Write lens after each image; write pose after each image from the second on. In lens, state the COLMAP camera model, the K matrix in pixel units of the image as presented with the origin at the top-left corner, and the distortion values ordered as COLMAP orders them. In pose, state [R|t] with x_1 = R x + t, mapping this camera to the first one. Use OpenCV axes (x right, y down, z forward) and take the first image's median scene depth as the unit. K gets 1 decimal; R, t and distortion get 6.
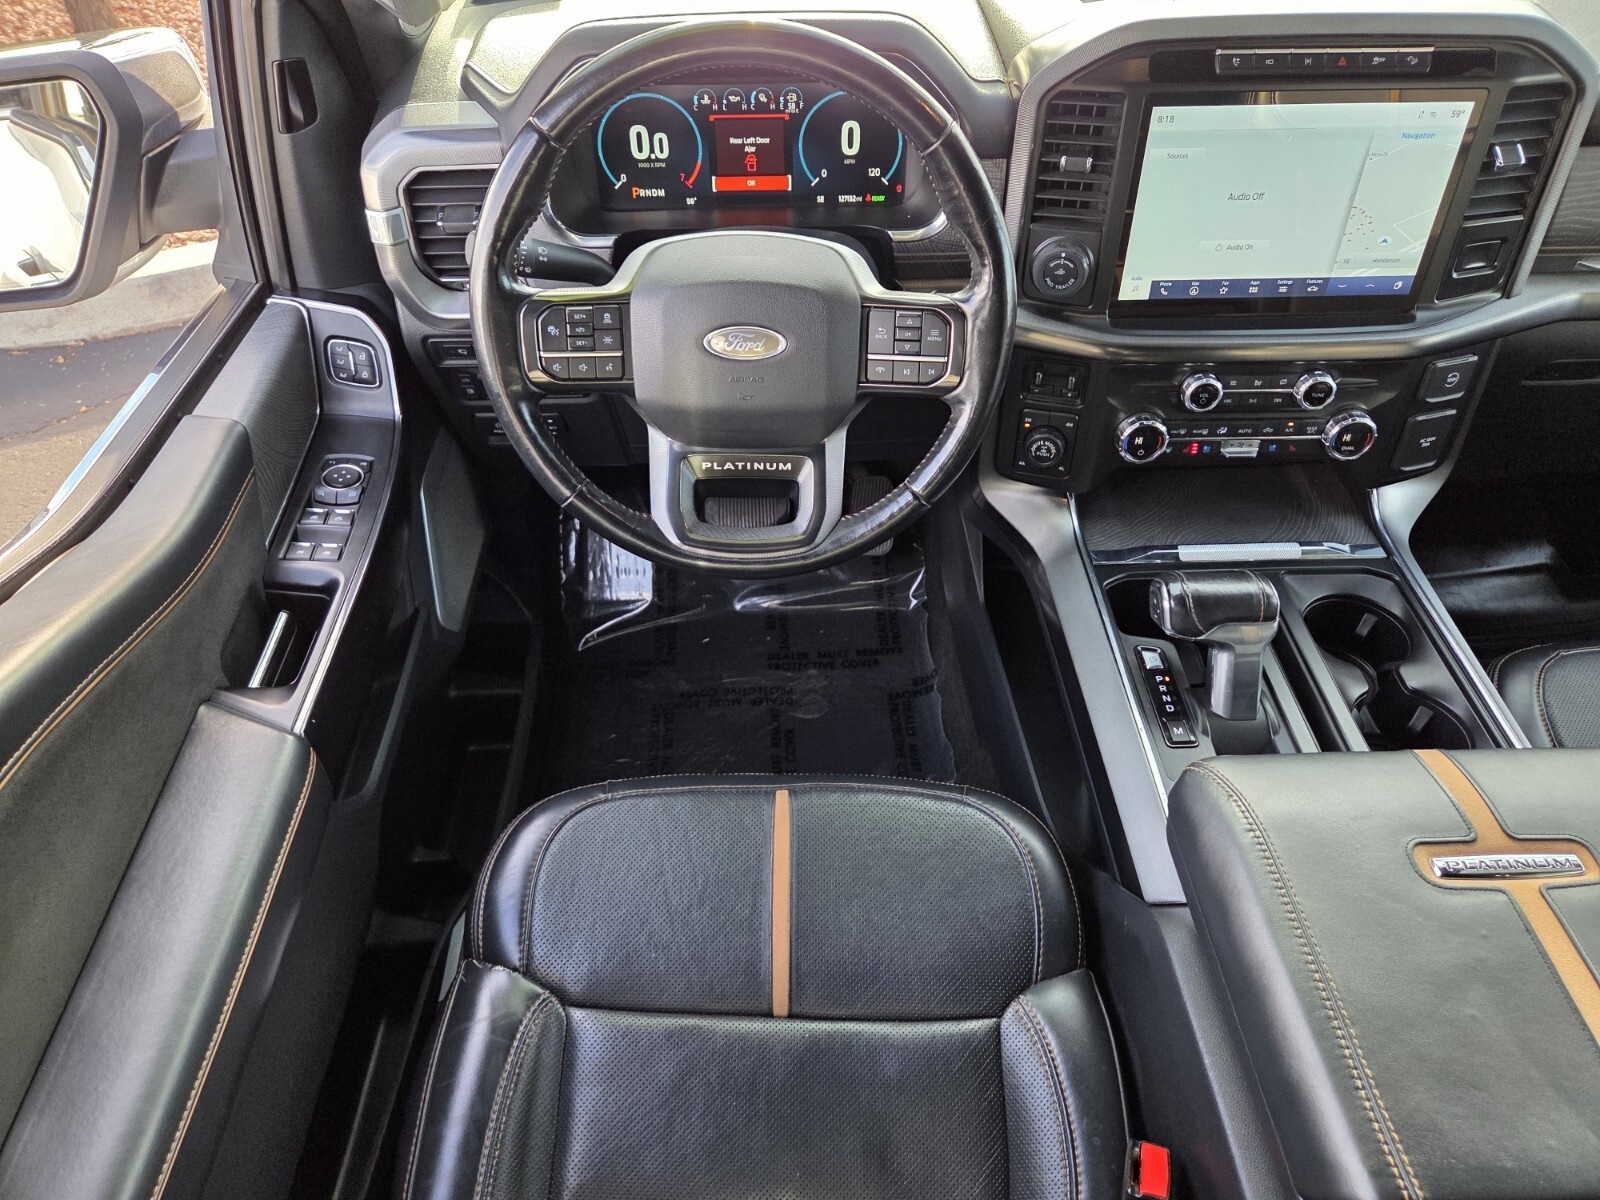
lens RADIAL K [[1091.9, 0, 798.8], [0, 1091.9, 583.7], [0, 0, 1]] dist [0.085582, -0.091161]
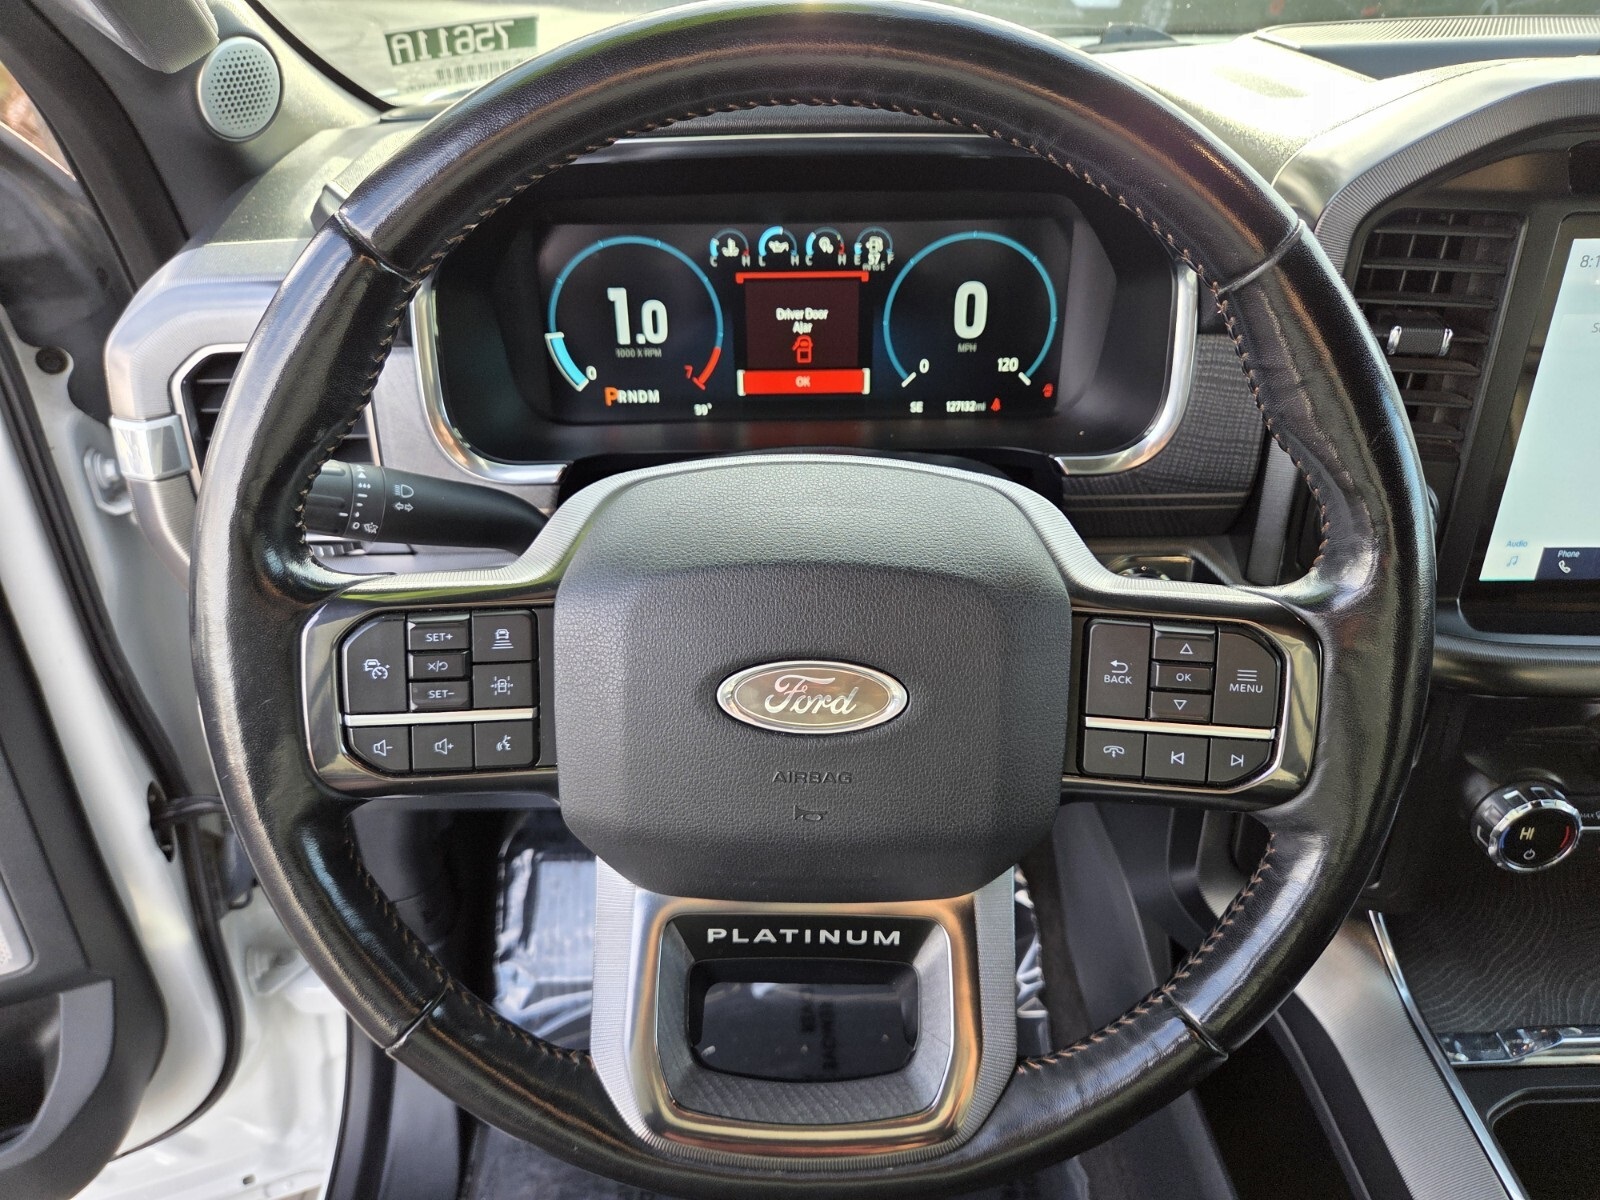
lens RADIAL K [[1091.9, 0, 798.8], [0, 1091.9, 583.7], [0, 0, 1]] dist [0.085582, -0.091161]
pose [[0.999933, 0.005397, -0.010202, -0.040623], [-0.007298, 0.980441, -0.196680, -0.144198], [0.008941, 0.196741, 0.980415, 0.457197]]
